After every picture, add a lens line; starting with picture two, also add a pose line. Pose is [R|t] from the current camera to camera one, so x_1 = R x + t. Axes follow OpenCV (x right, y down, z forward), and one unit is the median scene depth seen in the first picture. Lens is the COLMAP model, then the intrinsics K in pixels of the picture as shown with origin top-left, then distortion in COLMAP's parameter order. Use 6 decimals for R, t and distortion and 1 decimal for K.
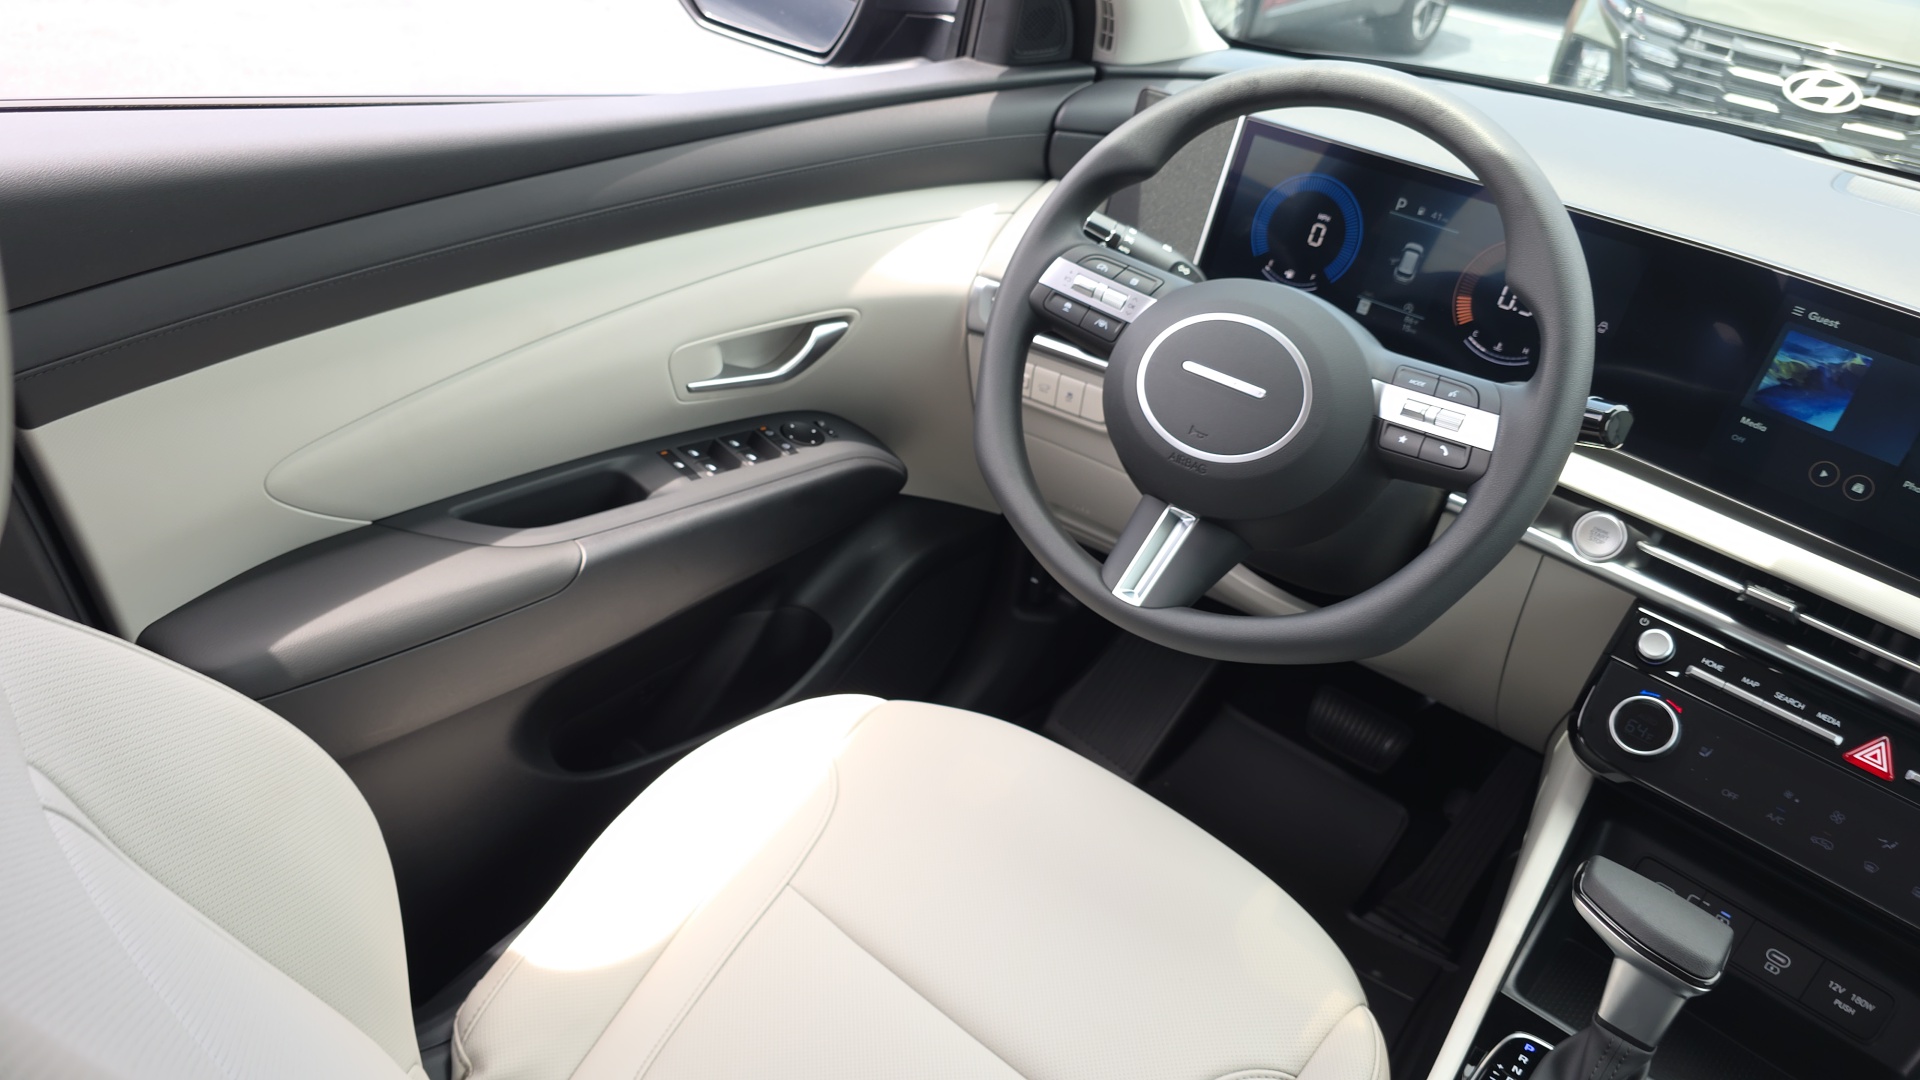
lens RADIAL K [[1296.7, 0, 933.7], [0, 1296.7, 546.1], [0, 0, 1]] dist [0.054668, -0.054741]
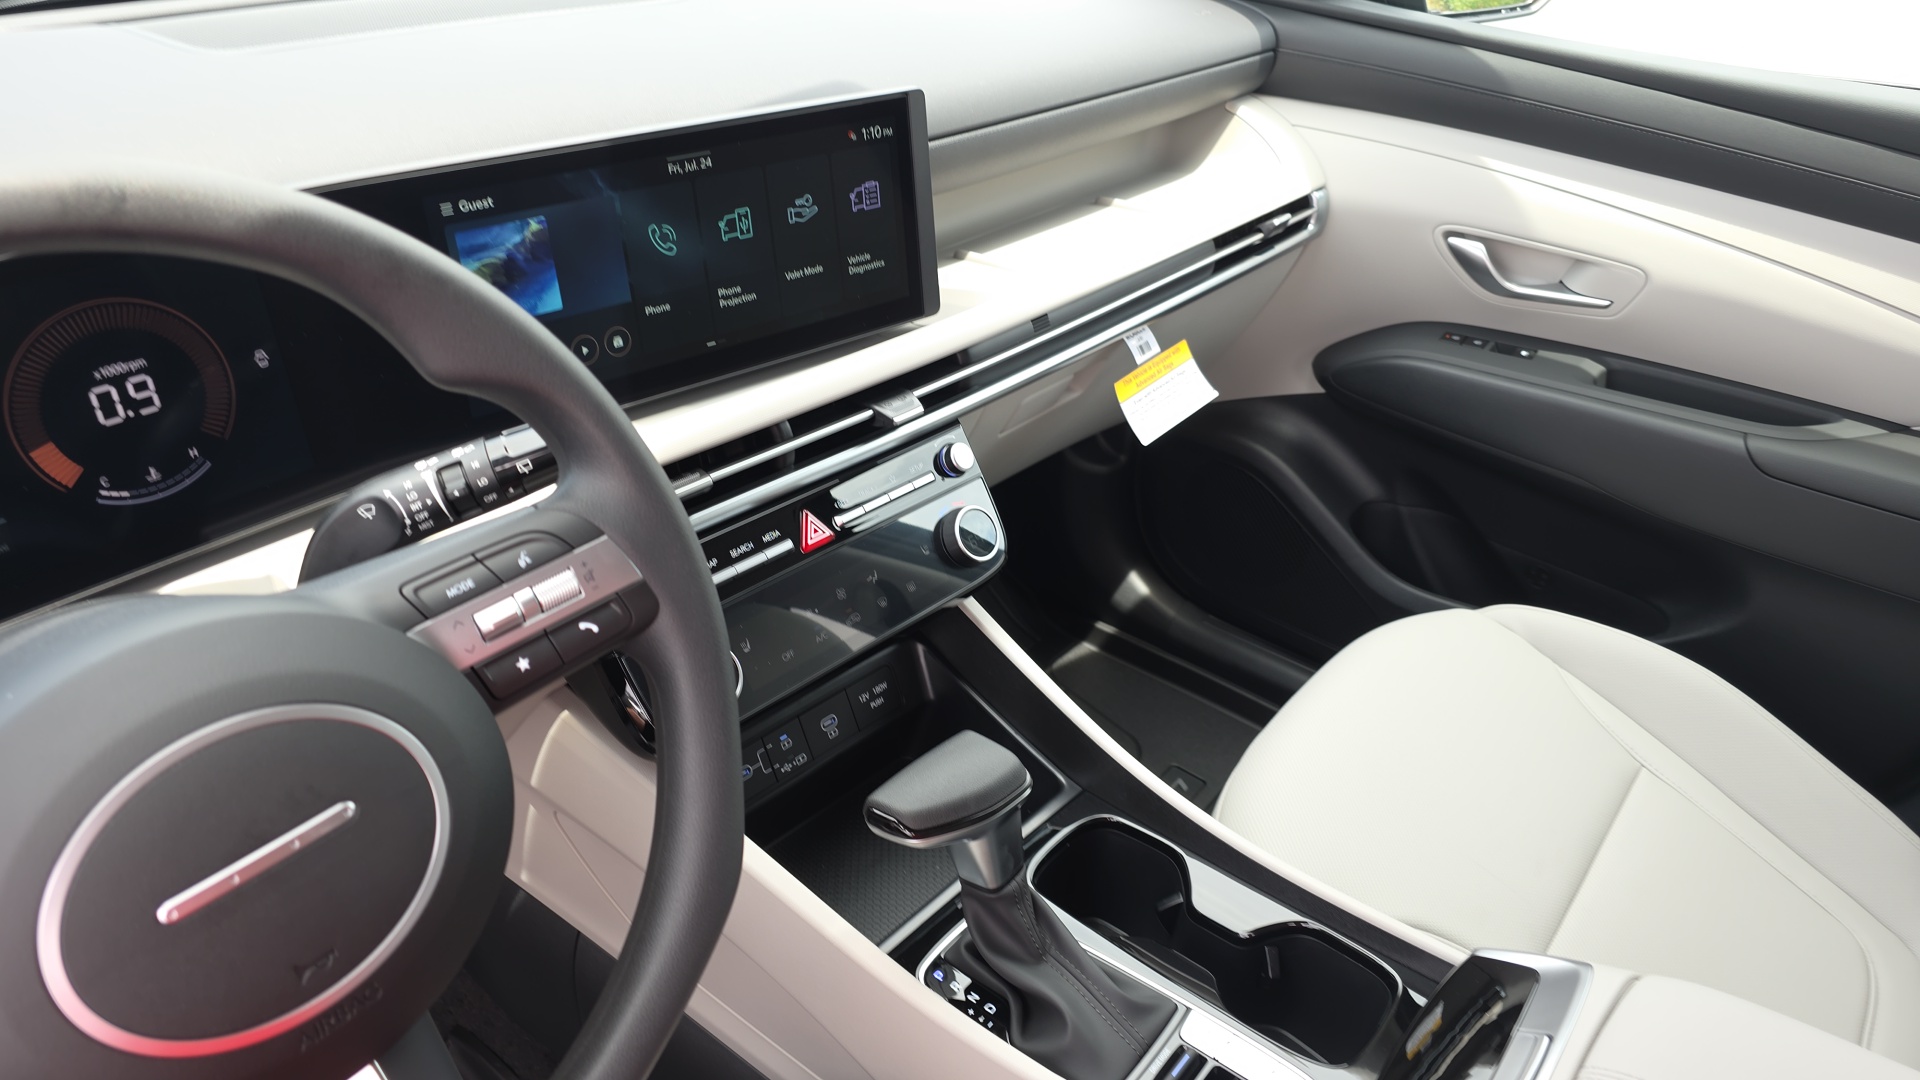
lens RADIAL K [[1296.7, 0, 941.9], [0, 1296.7, 522.0], [0, 0, 1]] dist [0.054668, -0.054741]
pose [[-0.017884, -0.627496, 0.778414, -0.068989], [0.468326, 0.682594, 0.561013, -0.345977], [-0.883375, 0.374585, 0.281665, 0.582676]]
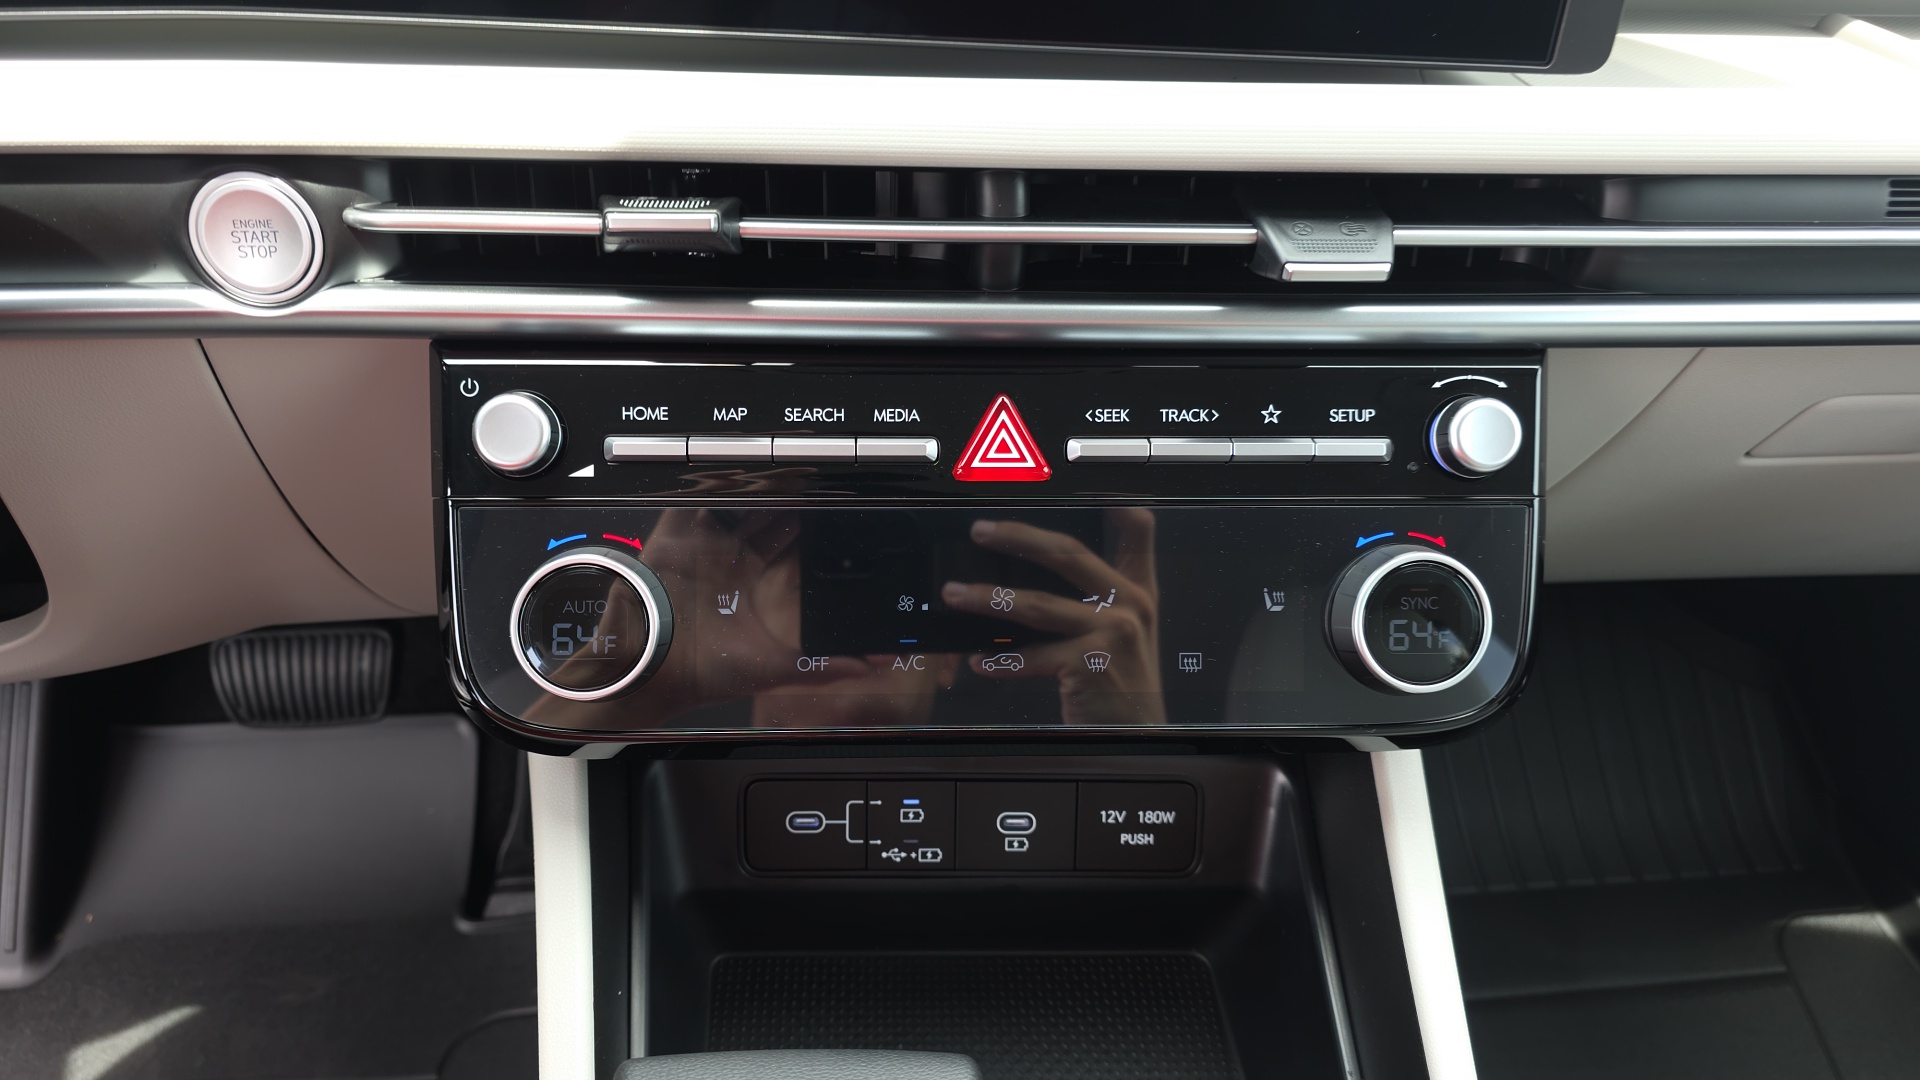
lens RADIAL K [[1296.7, 0, 932.6], [0, 1296.7, 529.9], [0, 0, 1]] dist [0.054668, -0.054741]
pose [[0.682534, -0.533013, 0.500045, 0.428180], [0.424246, 0.846068, 0.322776, 0.025934], [-0.595116, -0.008163, 0.803598, 0.609141]]
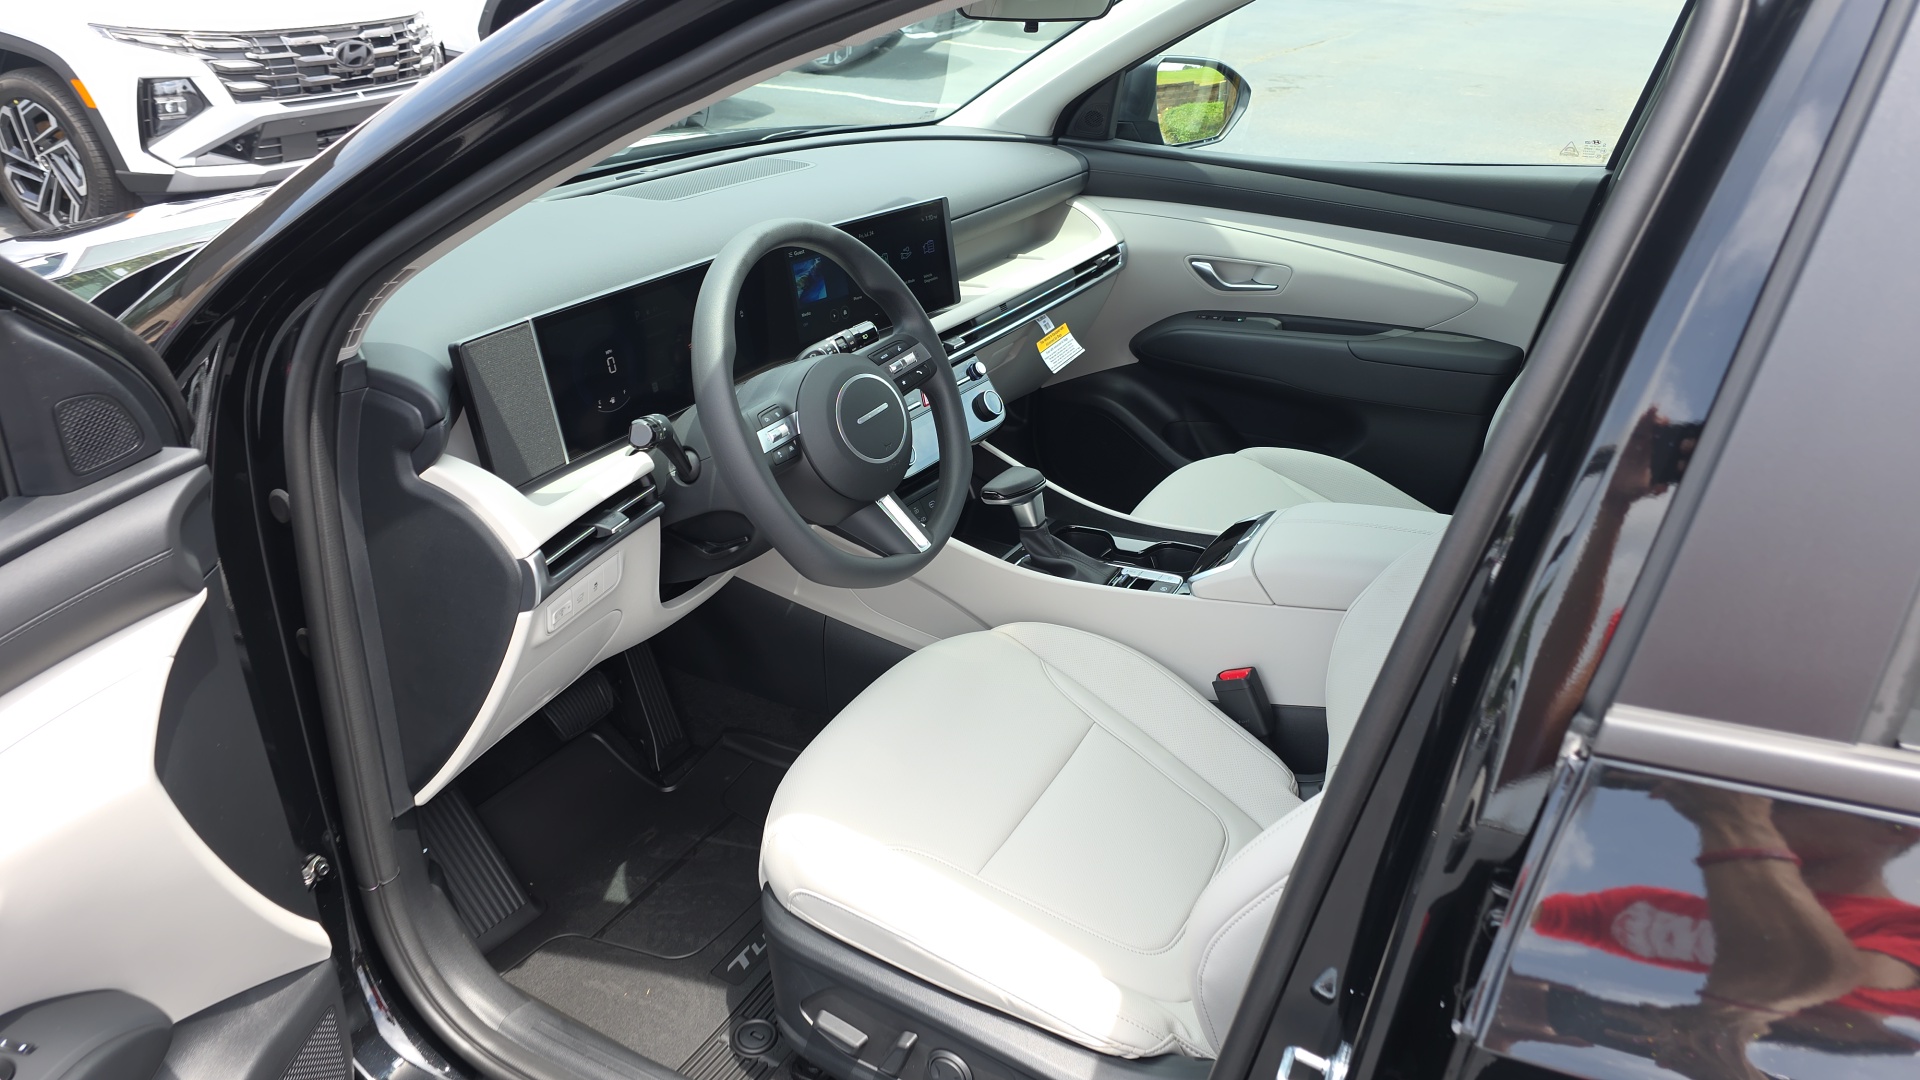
lens RADIAL K [[1296.7, 0, 969.5], [0, 1296.7, 550.8], [0, 0, 1]] dist [0.054668, -0.054741]
pose [[-0.216678, -0.549583, 0.806851, -1.148466], [0.464683, 0.668792, 0.580334, -0.857830], [-0.858557, 0.500675, 0.110470, 0.772991]]
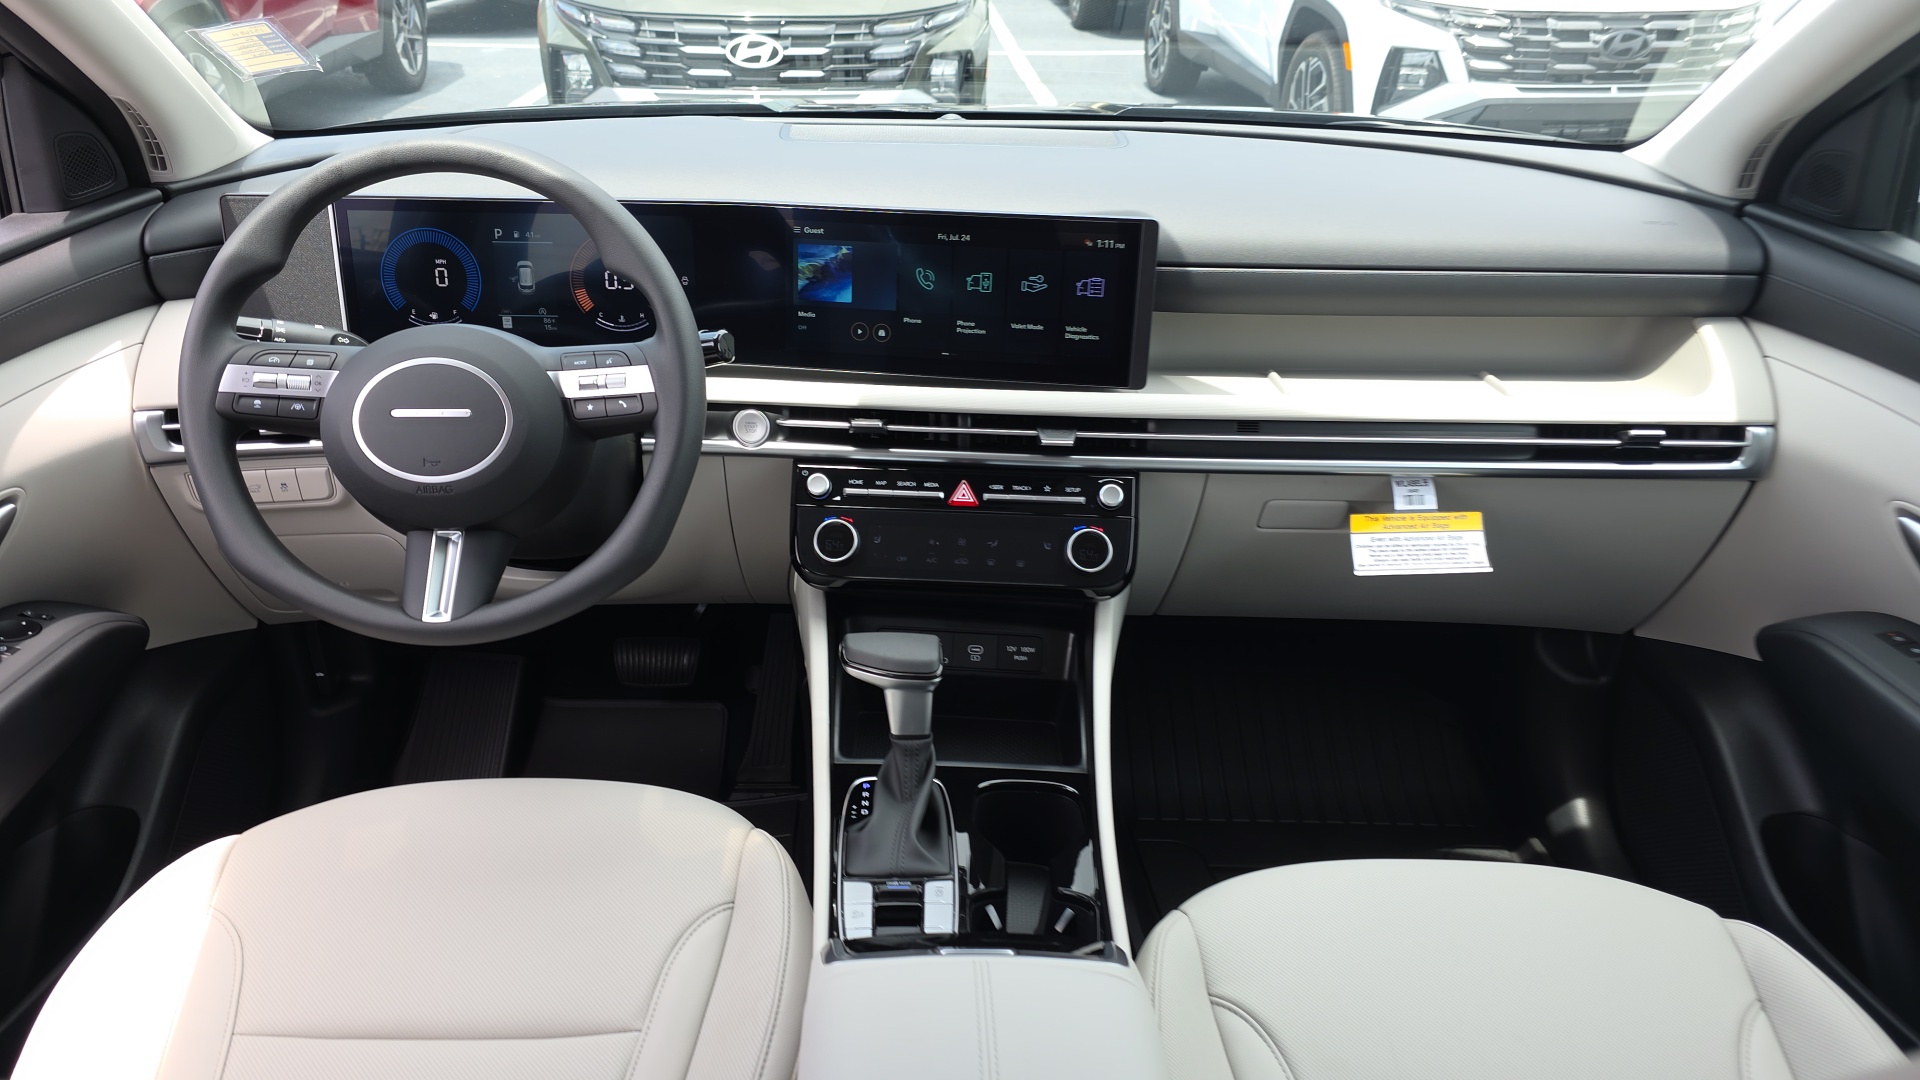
lens RADIAL K [[1296.7, 0, 928.0], [0, 1296.7, 534.1], [0, 0, 1]] dist [0.054668, -0.054741]
pose [[0.750576, -0.397390, 0.527937, -0.101616], [0.410799, 0.906418, 0.098242, 0.036935], [-0.517572, 0.143137, 0.843582, -0.199955]]
